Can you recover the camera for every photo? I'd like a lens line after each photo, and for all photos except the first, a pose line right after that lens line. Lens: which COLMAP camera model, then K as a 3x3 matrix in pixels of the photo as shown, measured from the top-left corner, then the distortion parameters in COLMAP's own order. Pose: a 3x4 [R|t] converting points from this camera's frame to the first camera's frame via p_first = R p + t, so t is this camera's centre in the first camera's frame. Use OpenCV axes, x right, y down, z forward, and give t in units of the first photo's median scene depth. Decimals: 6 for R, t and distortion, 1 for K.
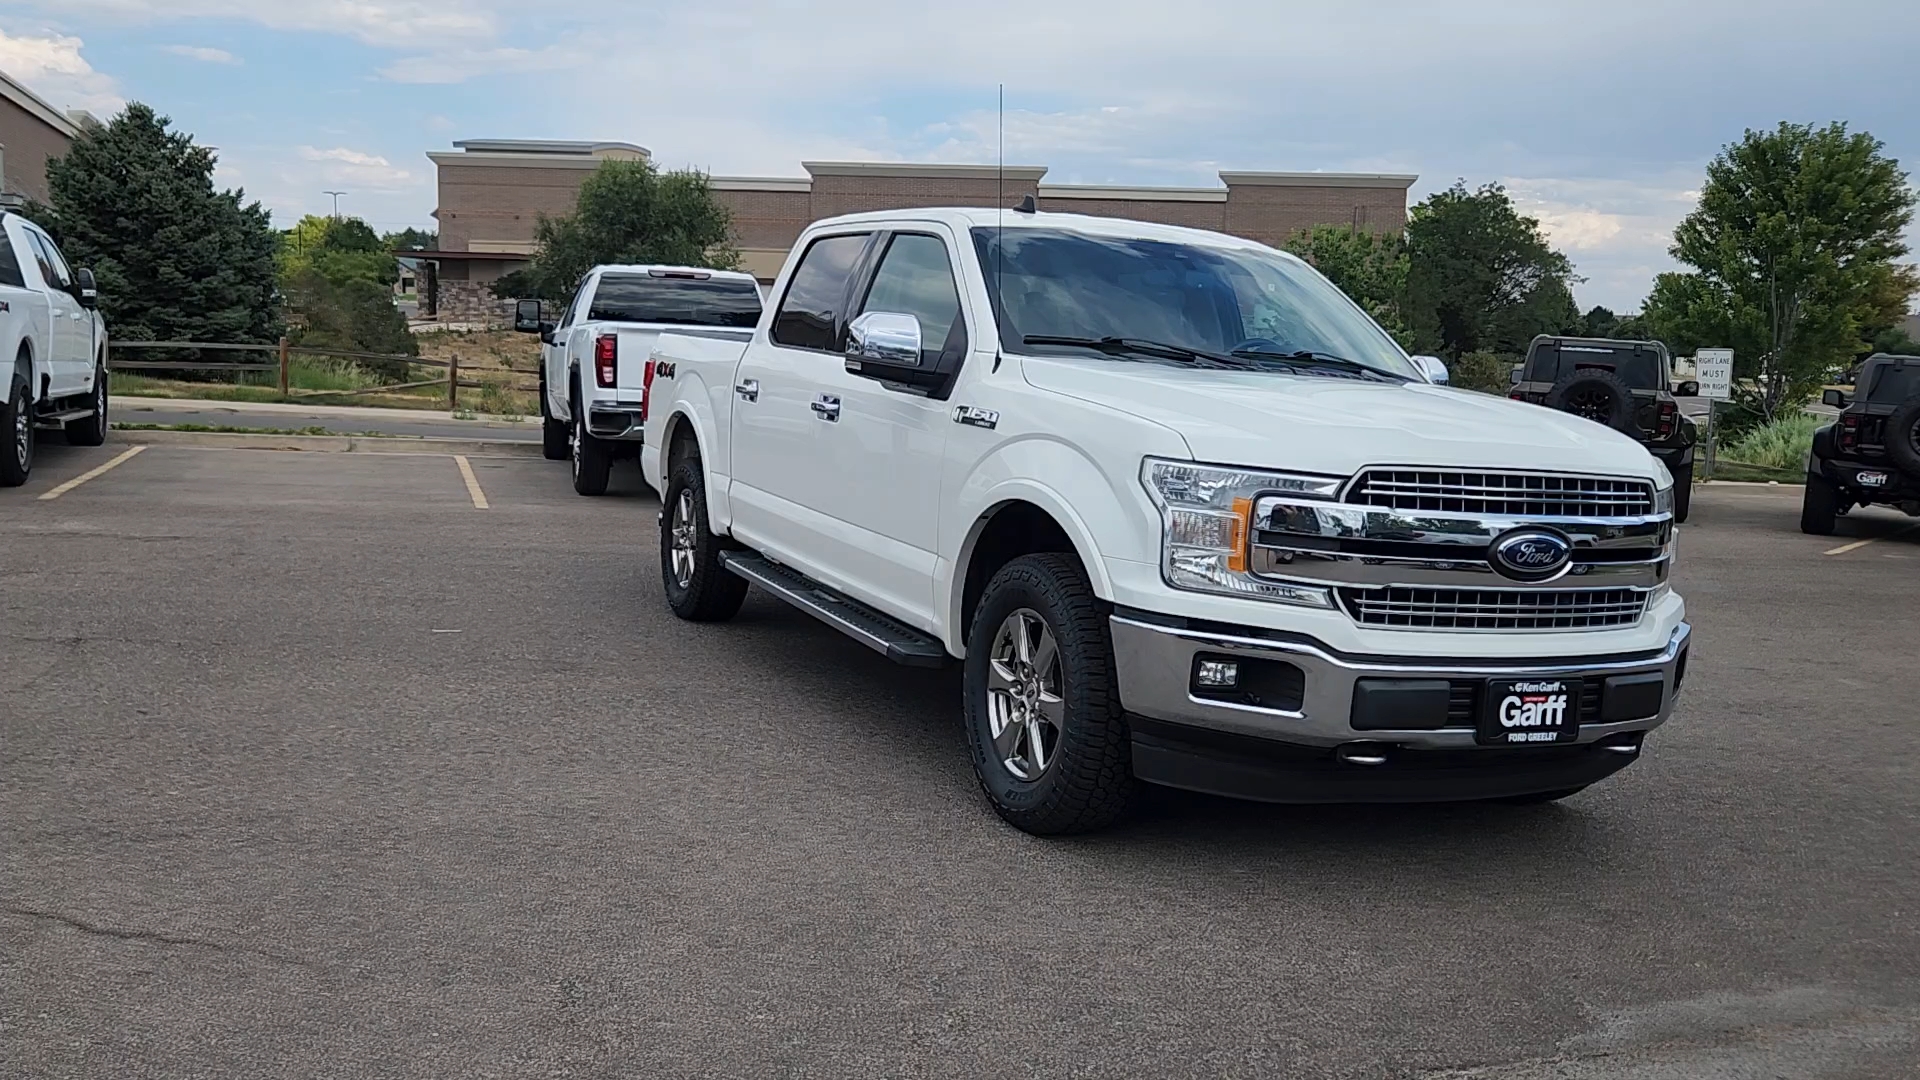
lens RADIAL K [[1633.8, 0, 955.8], [0, 1633.8, 532.6], [0, 0, 1]] dist [0.024318, 0.001217]
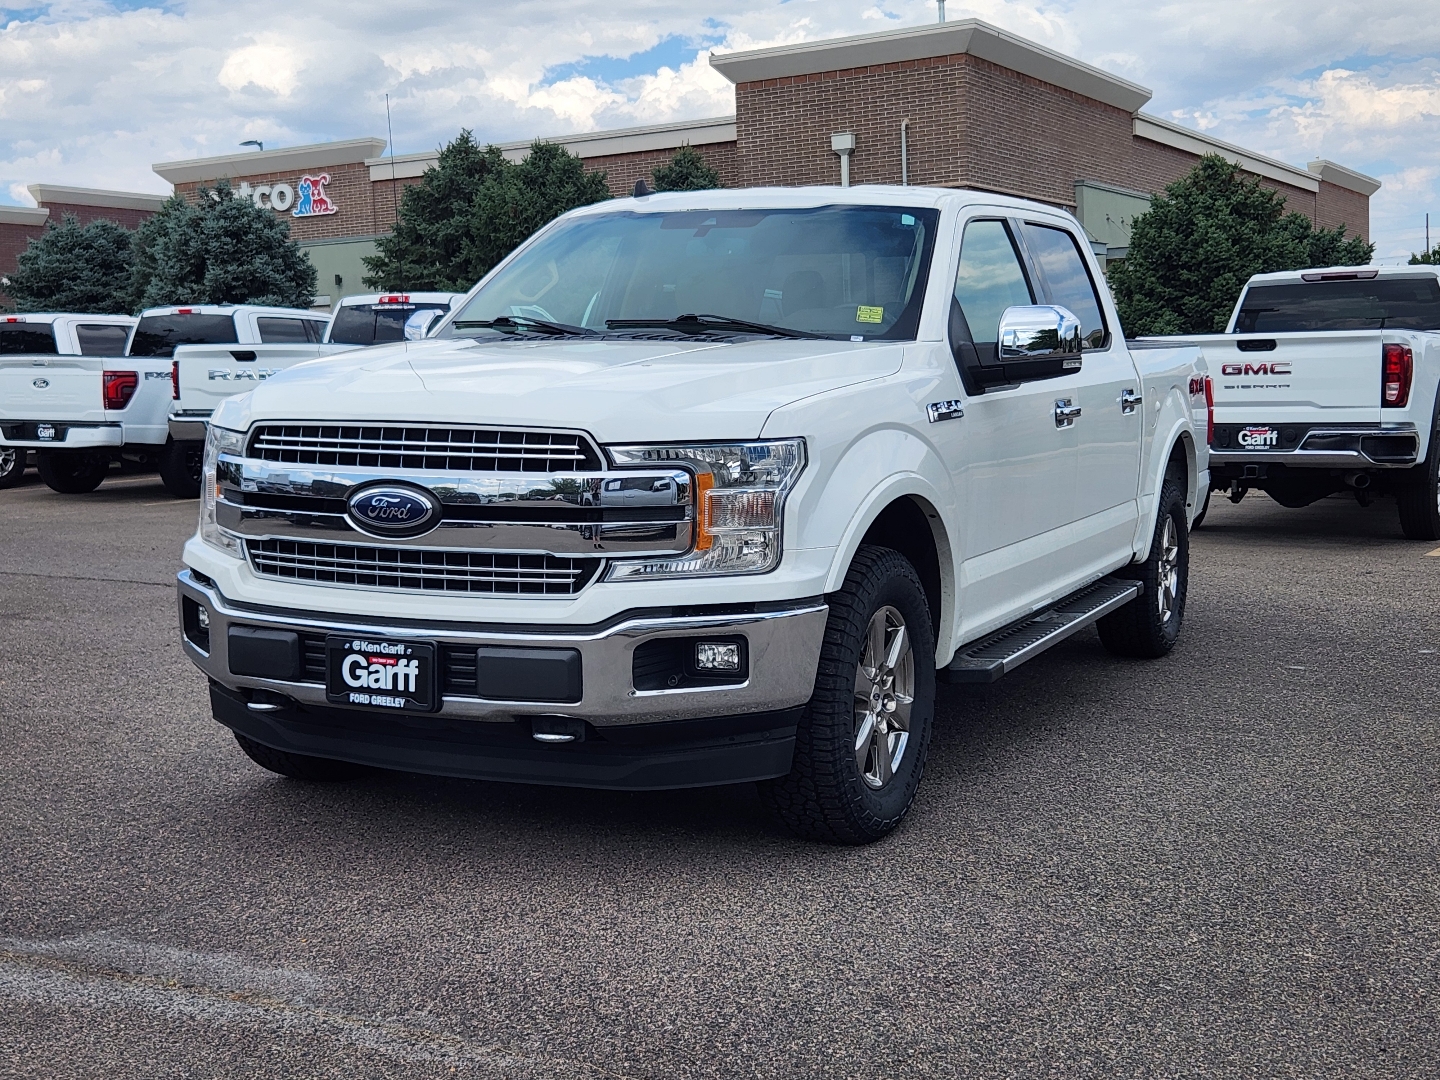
lens RADIAL K [[1857.6, 0, 710.2], [0, 1857.6, 510.9], [0, 0, 1]] dist [0.069378, 0.000000]
pose [[0.644757, -0.002741, -0.764383, 1.019162], [-0.038493, 0.998608, -0.036050, 0.036249], [0.763418, 0.052667, 0.643754, 0.347755]]
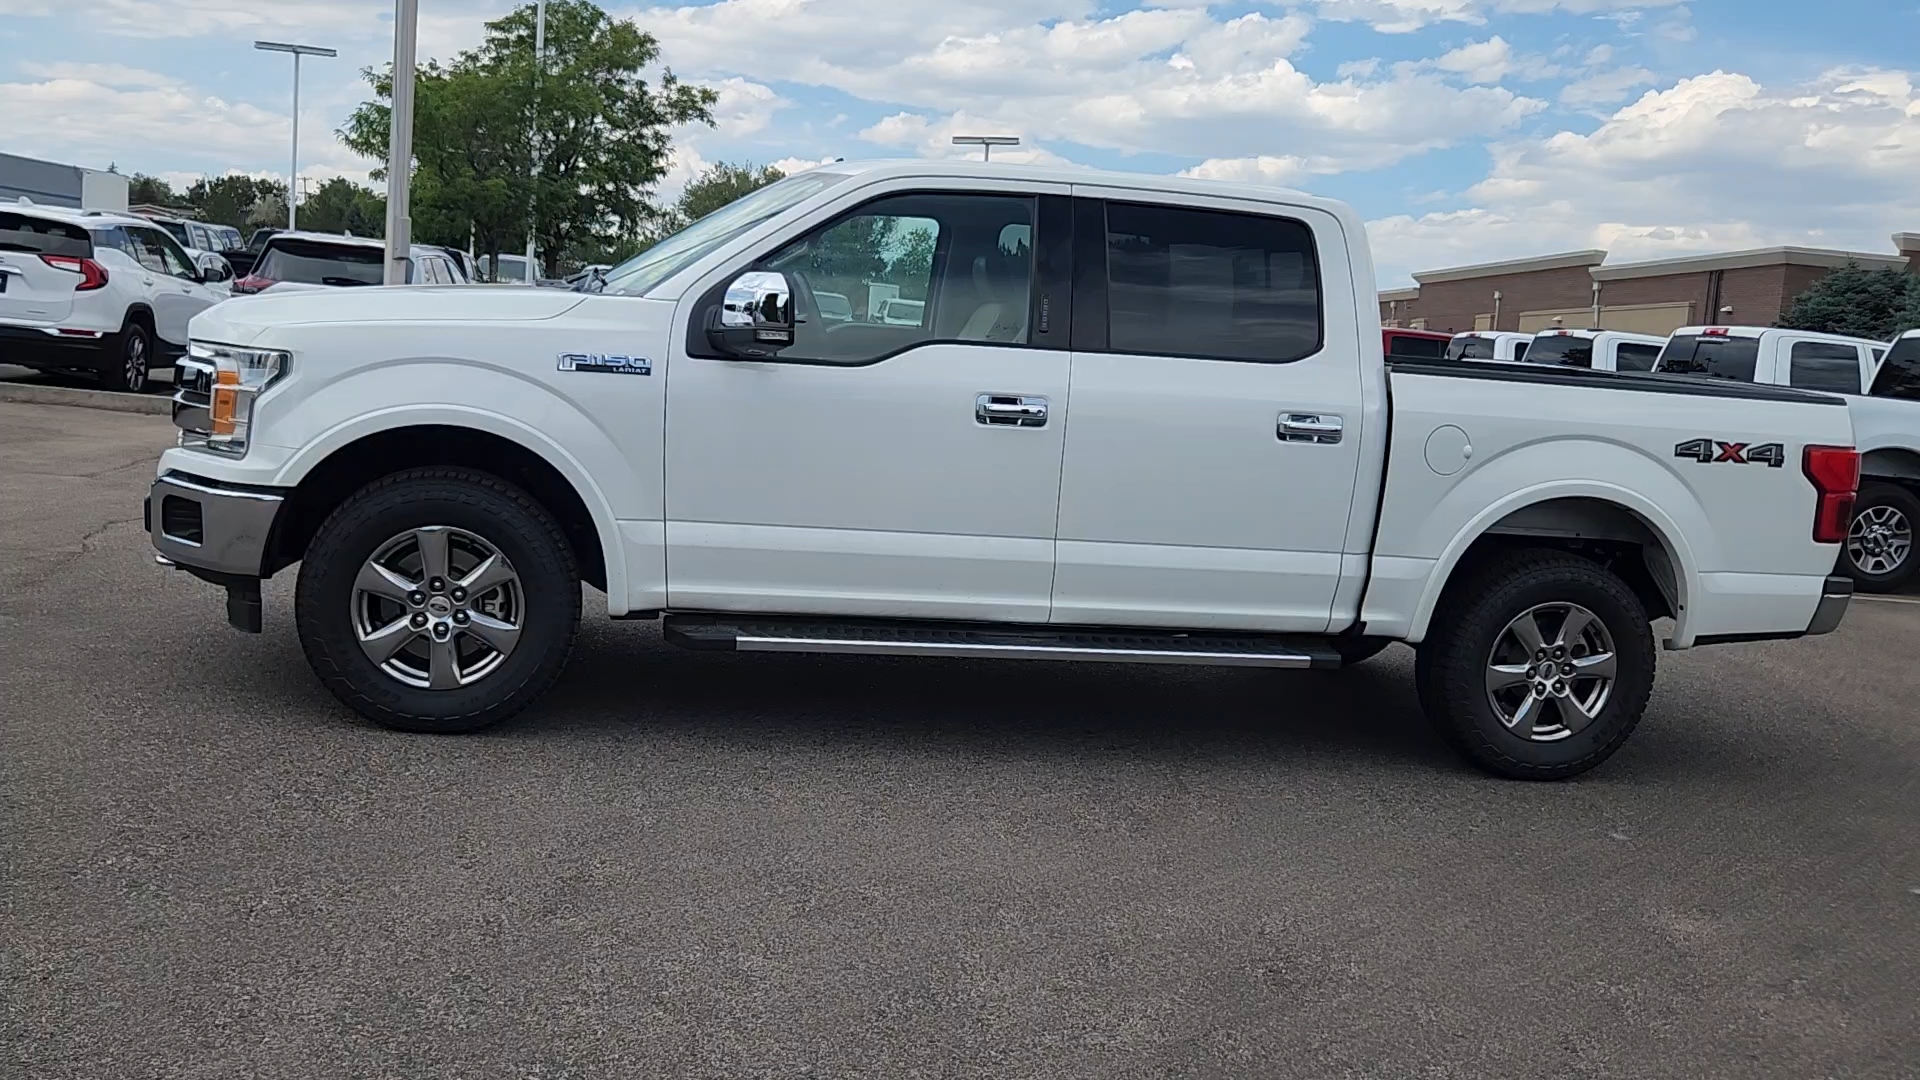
lens RADIAL K [[1633.8, 0, 959.3], [0, 1633.8, 545.1], [0, 0, 1]] dist [0.024318, 0.001217]
pose [[-0.213209, 0.052556, -0.975592, 1.181260], [-0.208340, 0.973139, 0.097955, -0.089961], [0.954535, 0.224139, -0.196532, 1.465017]]
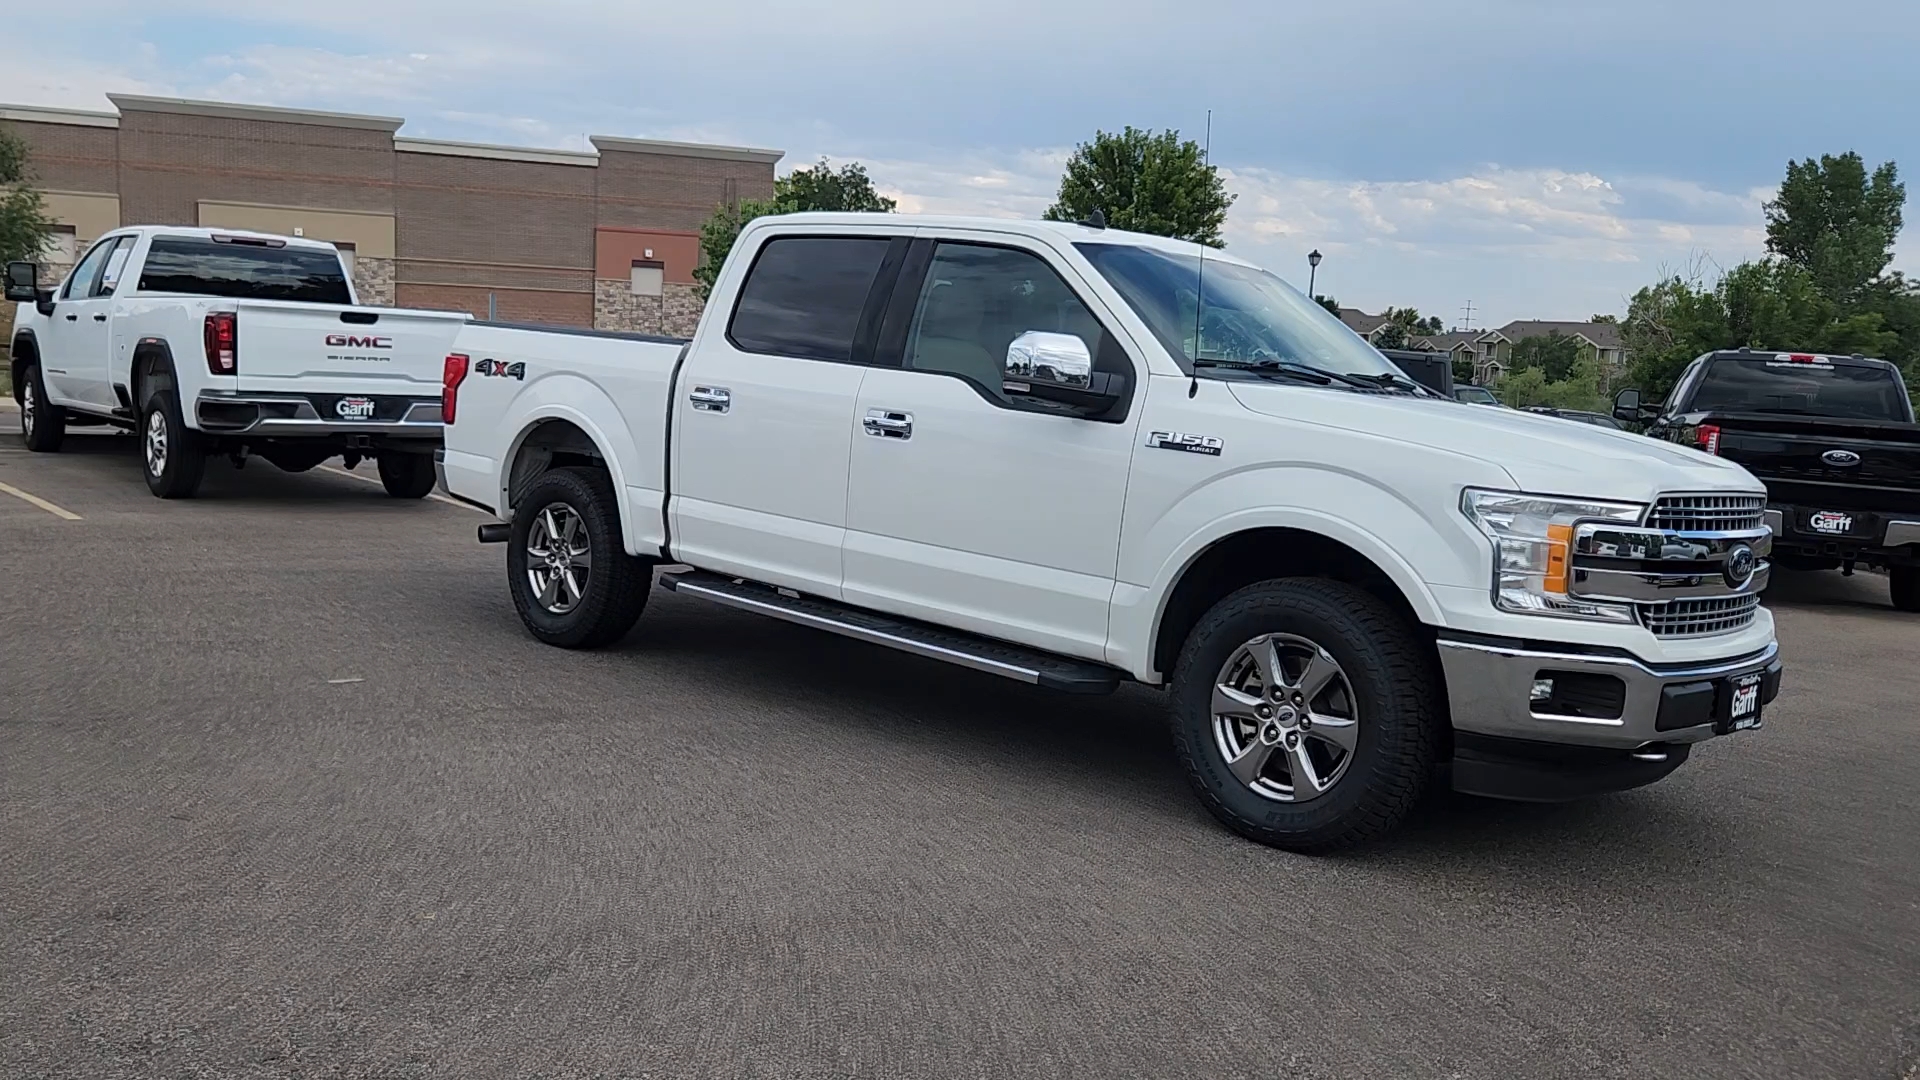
lens RADIAL K [[1633.8, 0, 958.5], [0, 1633.8, 540.3], [0, 0, 1]] dist [0.024318, 0.001217]
pose [[0.919313, -0.035829, 0.391892, -0.470820], [0.025930, 0.999198, 0.030523, -0.041782], [-0.392671, -0.017898, 0.919505, 0.124266]]
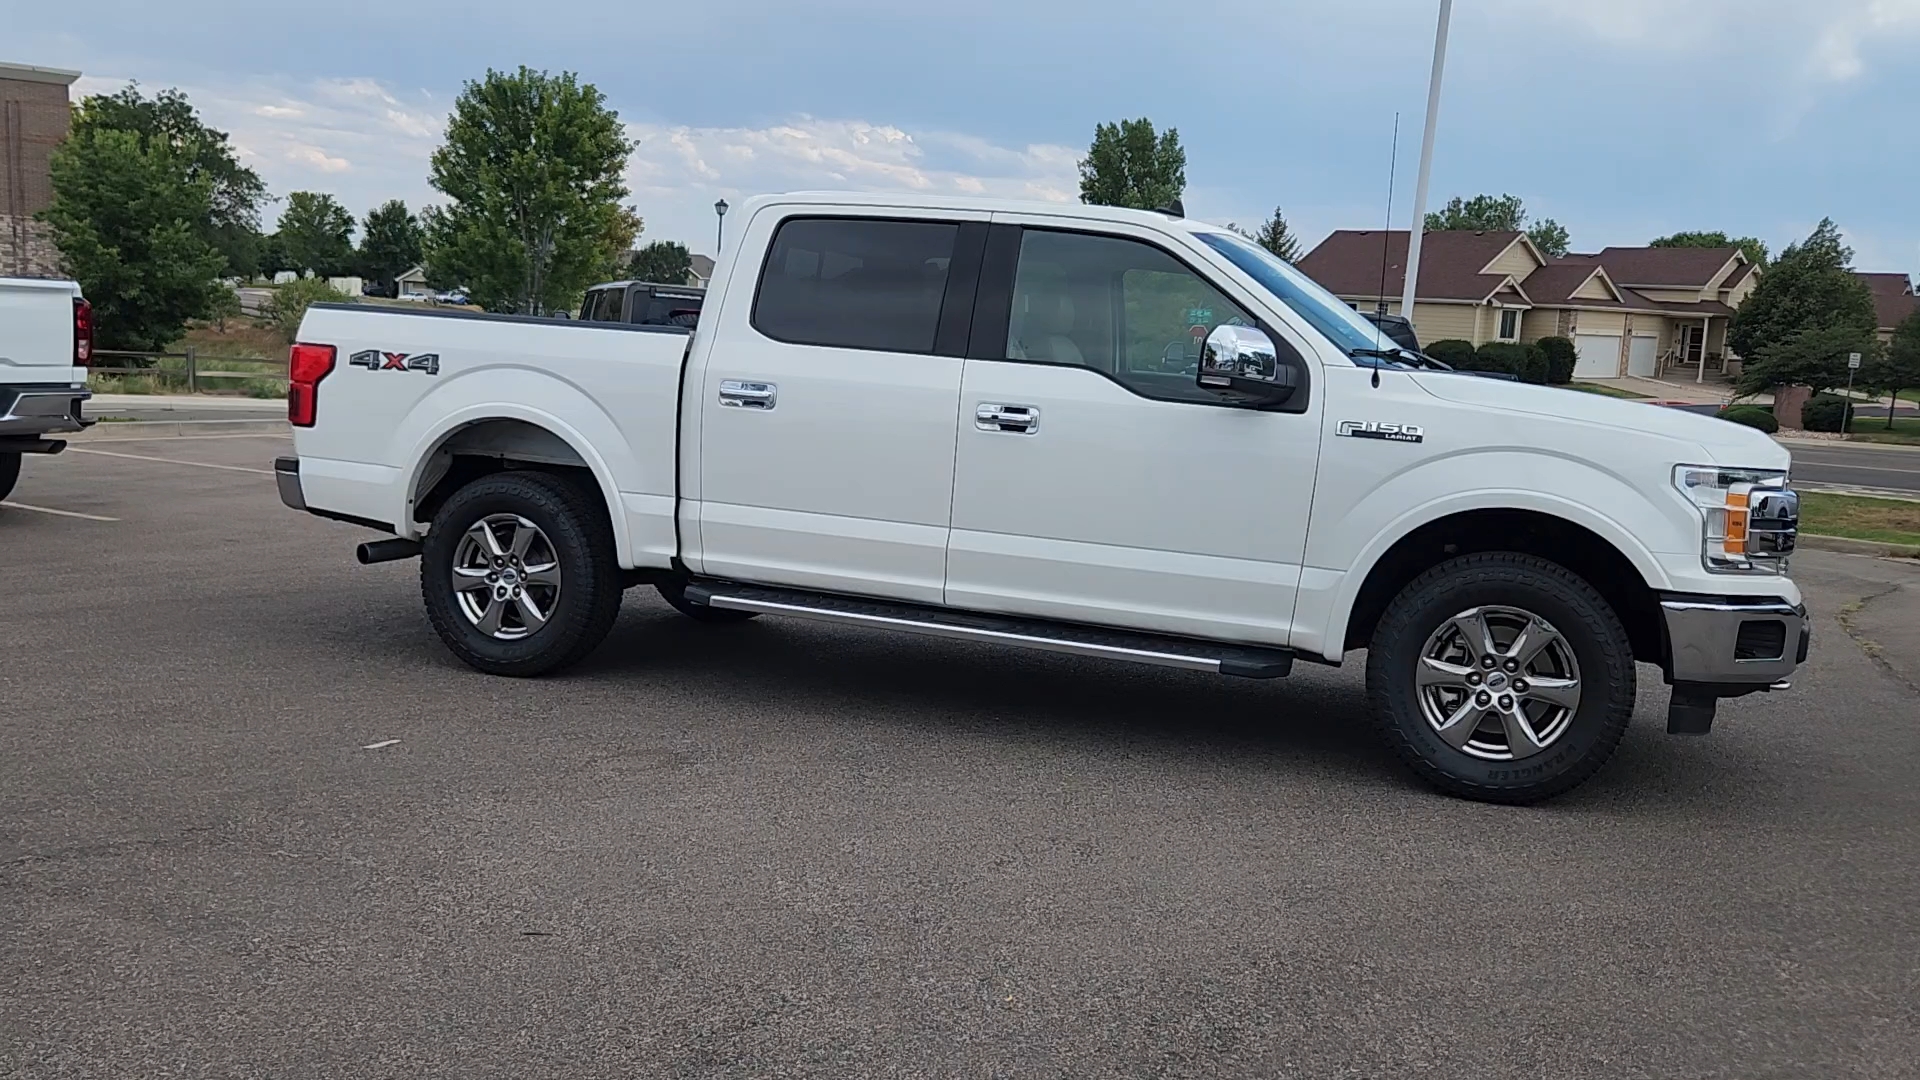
lens RADIAL K [[1633.8, 0, 956.6], [0, 1633.8, 537.2], [0, 0, 1]] dist [0.024318, 0.001217]
pose [[0.694666, -0.102509, 0.711991, -0.861238], [0.064814, 0.994688, 0.079974, -0.096693], [-0.716407, -0.009409, 0.697620, 0.428310]]
